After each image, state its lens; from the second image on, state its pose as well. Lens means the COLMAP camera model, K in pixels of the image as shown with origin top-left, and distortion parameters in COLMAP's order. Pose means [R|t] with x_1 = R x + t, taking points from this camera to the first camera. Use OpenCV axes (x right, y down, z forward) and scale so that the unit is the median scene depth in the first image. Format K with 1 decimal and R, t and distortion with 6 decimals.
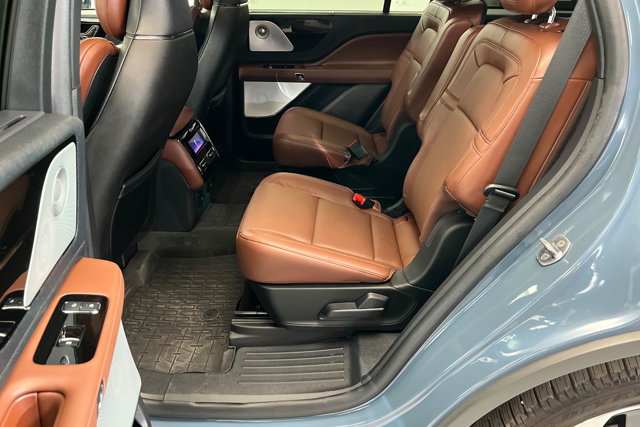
lens RADIAL K [[480.7, 0, 320.4], [0, 480.7, 221.4], [0, 0, 1]] dist [0.044633, -0.051391]
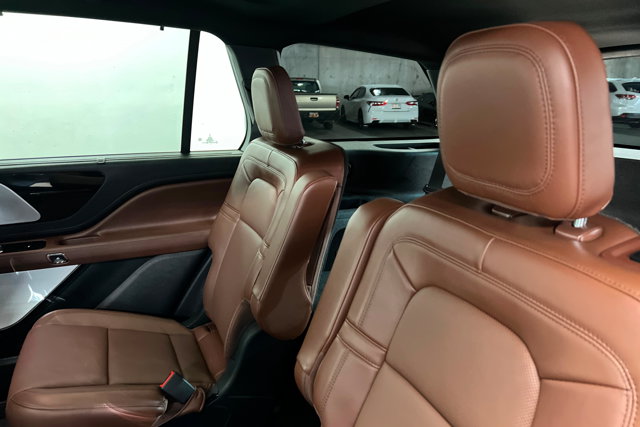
lens RADIAL K [[480.7, 0, 320.4], [0, 480.7, 221.4], [0, 0, 1]] dist [0.044633, -0.051391]
pose [[0.906064, -0.109383, 0.408759, 0.013734], [0.188653, 0.969113, -0.158840, -0.186186], [-0.378759, 0.221032, 0.898714, 0.313470]]
